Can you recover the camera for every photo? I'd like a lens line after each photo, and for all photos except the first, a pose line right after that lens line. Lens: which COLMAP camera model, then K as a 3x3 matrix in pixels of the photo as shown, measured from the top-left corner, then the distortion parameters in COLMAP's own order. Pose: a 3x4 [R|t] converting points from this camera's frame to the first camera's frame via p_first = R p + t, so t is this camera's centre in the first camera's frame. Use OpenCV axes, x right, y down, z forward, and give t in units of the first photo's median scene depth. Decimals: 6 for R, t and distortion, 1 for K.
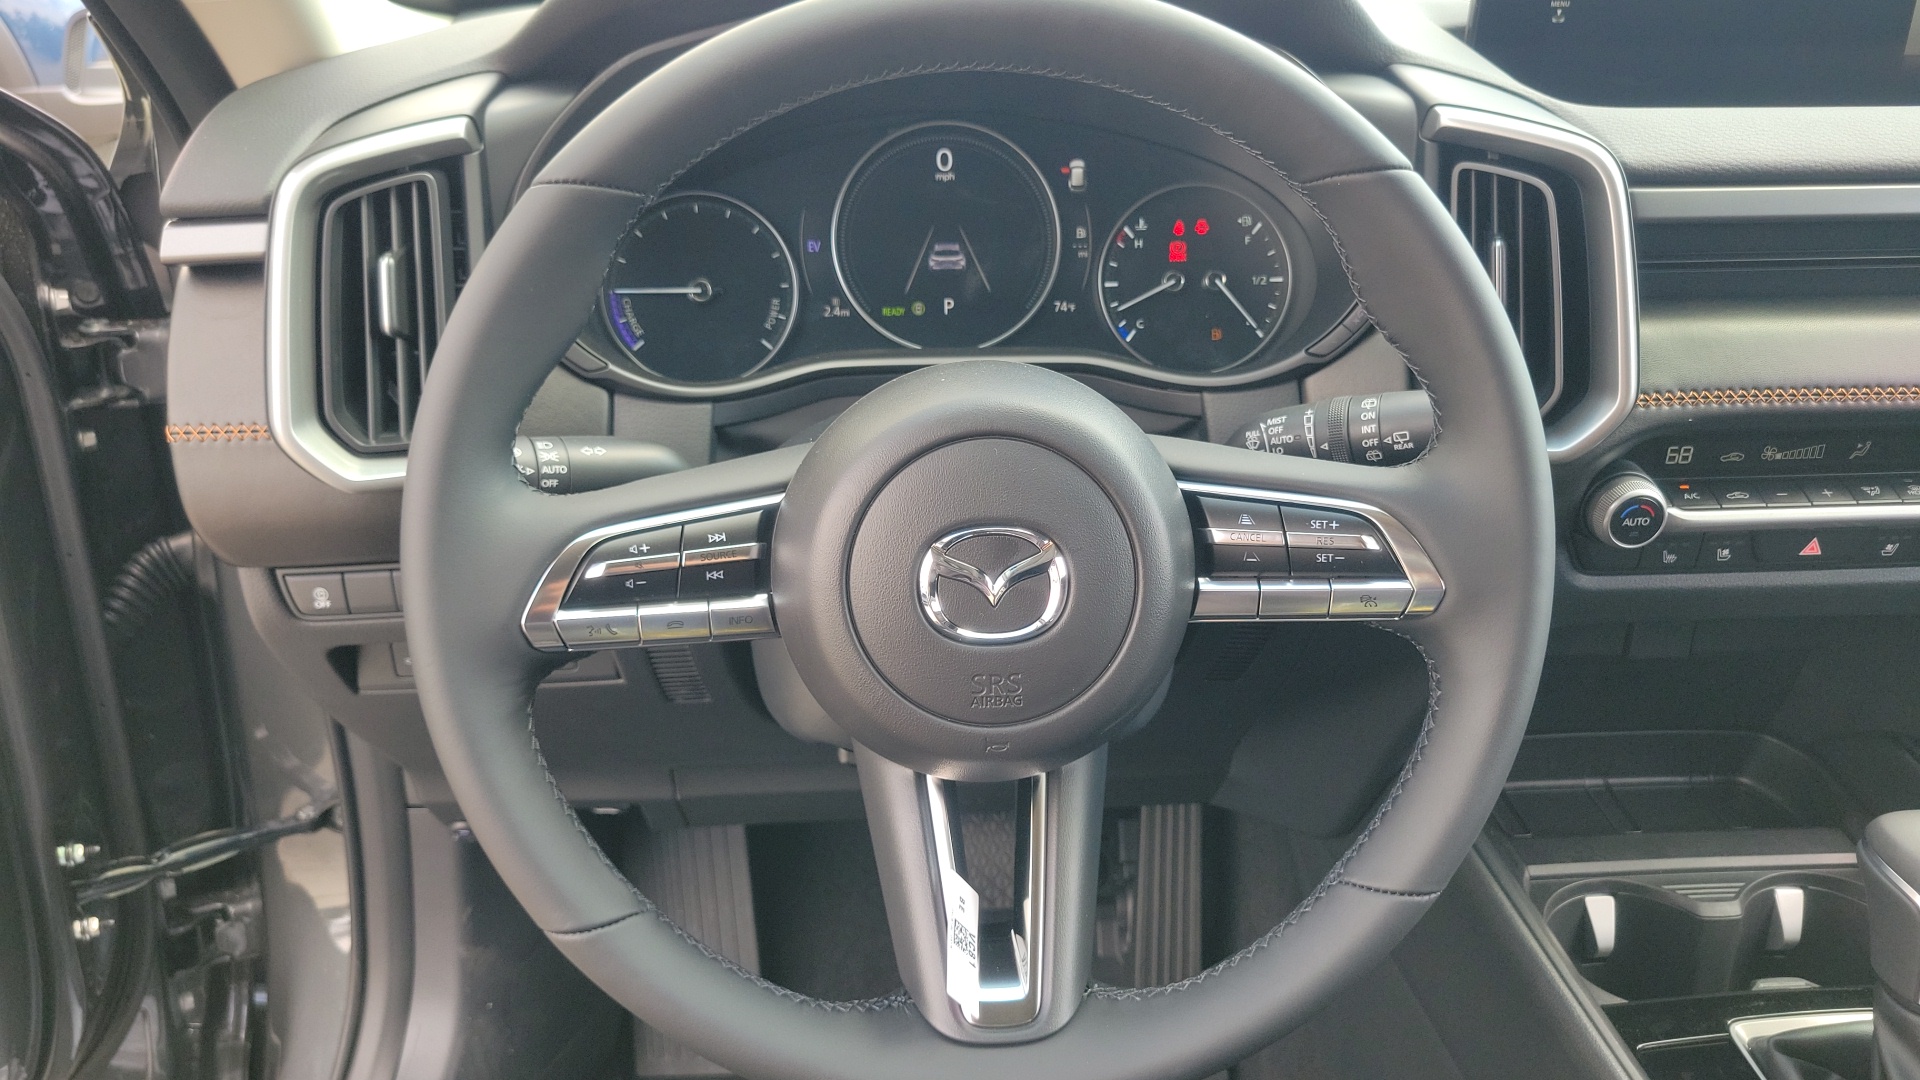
lens RADIAL K [[1483.0, 0, 957.9], [0, 1483.0, 532.6], [0, 0, 1]] dist [0.032566, -0.026971]
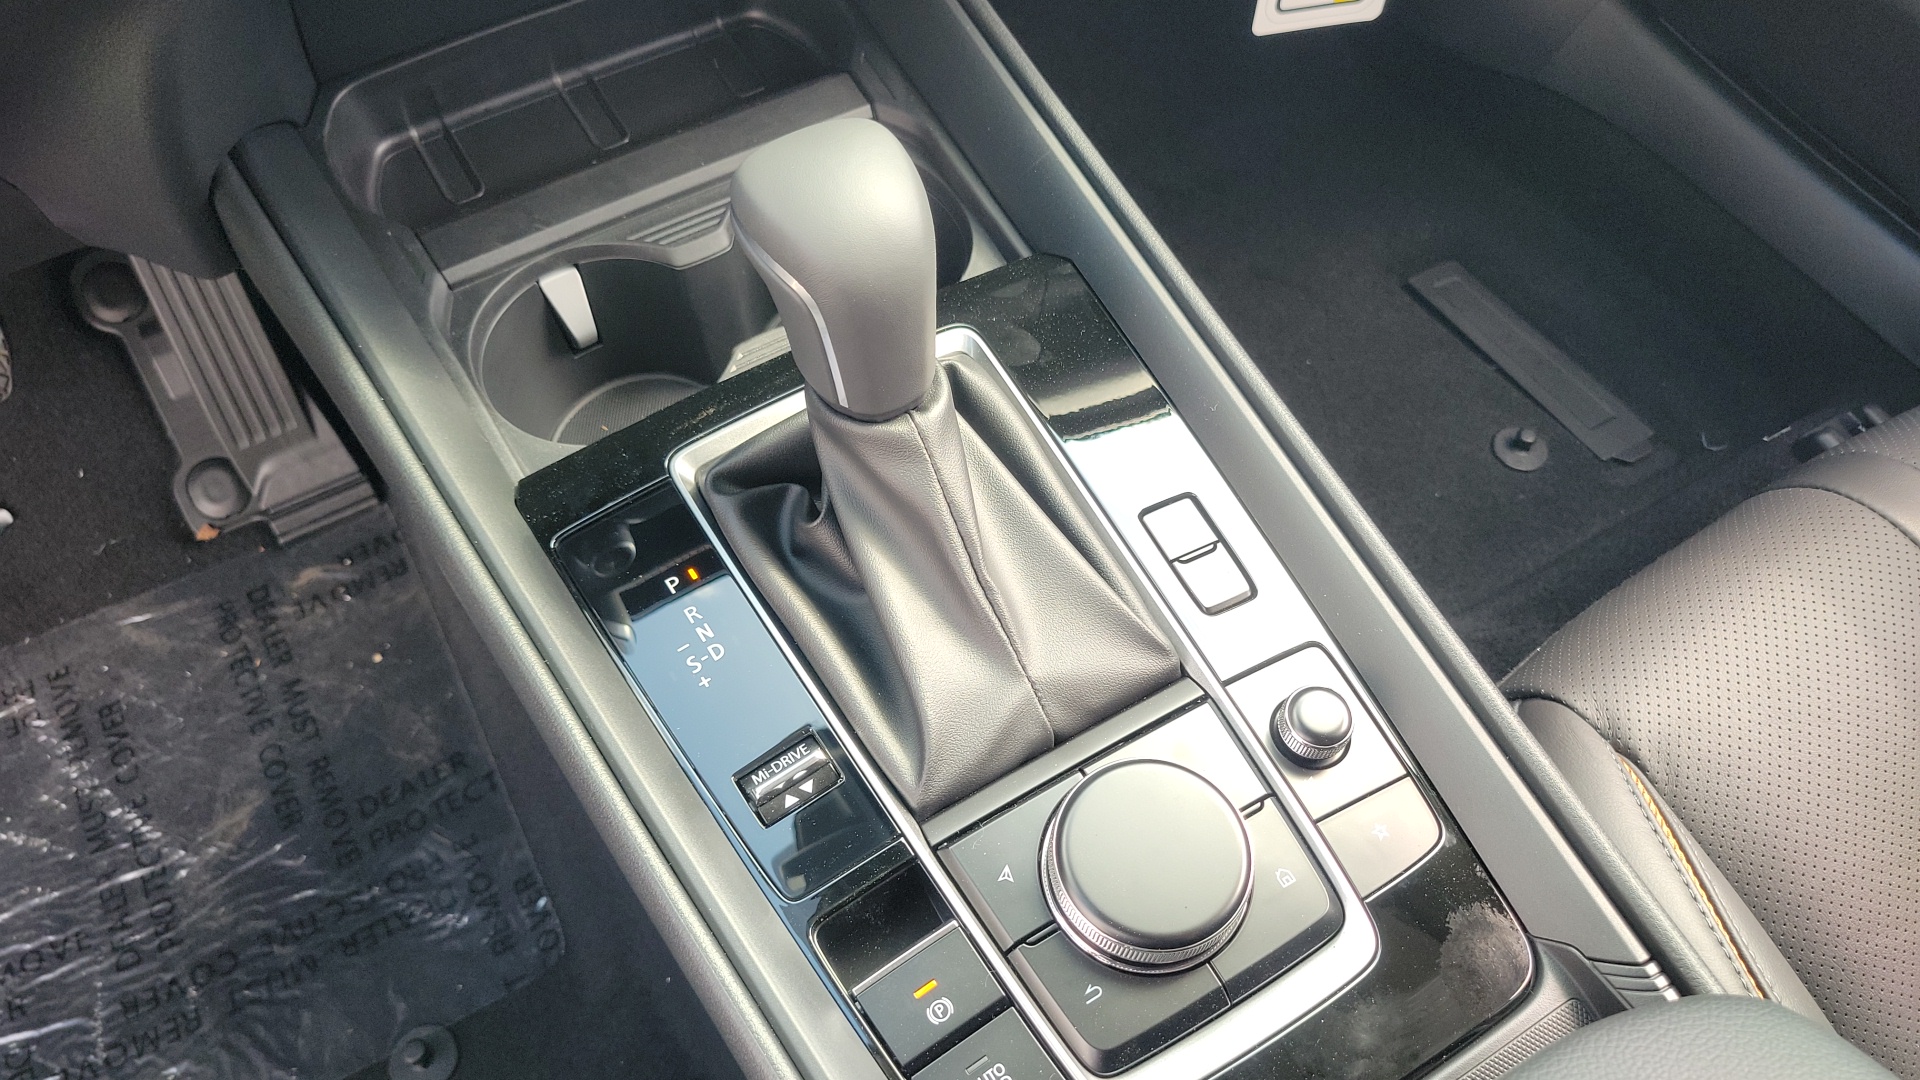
lens RADIAL K [[1483.0, 0, 958.6], [0, 1483.0, 539.7], [0, 0, 1]] dist [0.032566, -0.026971]
pose [[0.891401, -0.378152, 0.249812, 0.445342], [0.186598, 0.808534, 0.558080, -0.024936], [-0.413020, -0.450859, 0.791290, 0.338569]]
